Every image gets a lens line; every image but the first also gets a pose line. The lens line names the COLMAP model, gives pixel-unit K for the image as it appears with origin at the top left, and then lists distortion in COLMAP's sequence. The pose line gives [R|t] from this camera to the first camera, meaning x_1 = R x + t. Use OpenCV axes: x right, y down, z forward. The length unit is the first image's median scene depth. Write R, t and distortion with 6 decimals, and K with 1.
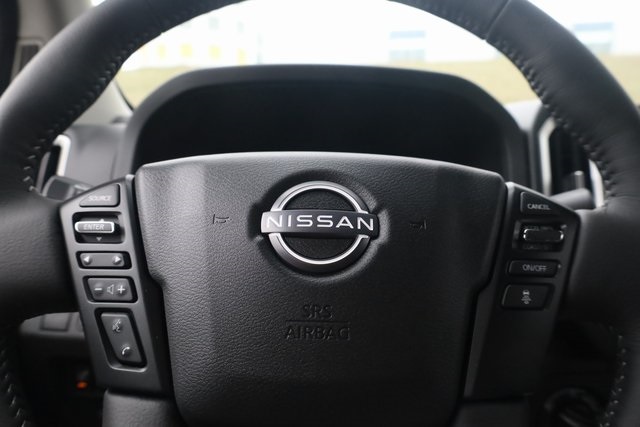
lens RADIAL K [[482.0, 0, 320.0], [0, 482.0, 213.5], [0, 0, 1]] dist [-0.000116, 0.000498]
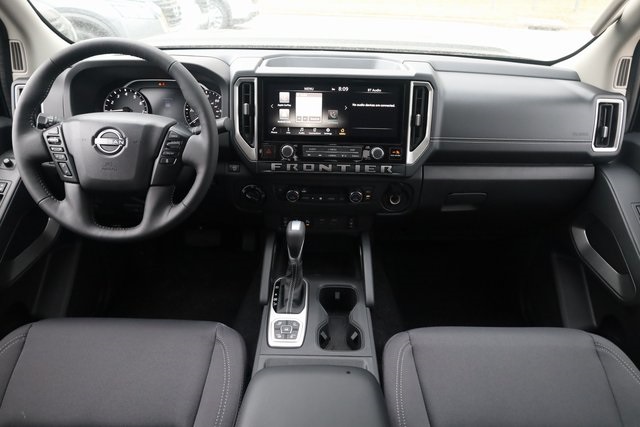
lens RADIAL K [[427.1, 0, 320.0], [0, 427.1, 213.5], [0, 0, 1]] dist [-0.002805, 0.000443]
pose [[0.999876, 0.015580, -0.002427, 1.664413], [-0.013361, 0.918899, 0.394267, -0.803305], [0.008373, -0.394185, 0.918993, -2.308150]]
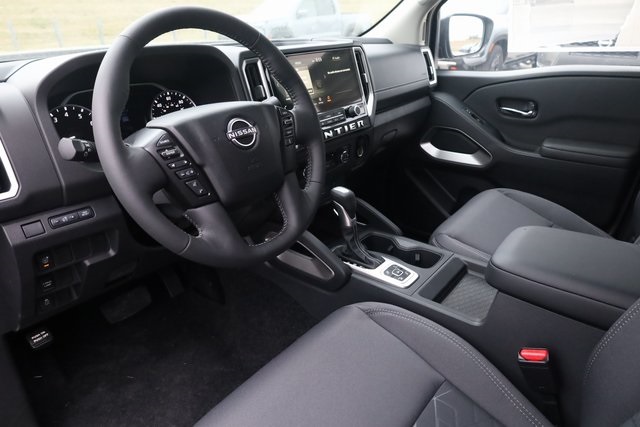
lens RADIAL K [[427.1, 0, 320.0], [0, 427.1, 213.5], [0, 0, 1]] dist [-0.002805, 0.000443]
pose [[0.634341, -0.342803, 0.692890, -1.682717], [0.102275, 0.925640, 0.364322, -0.427517], [-0.766258, -0.160240, 0.622232, -1.093183]]
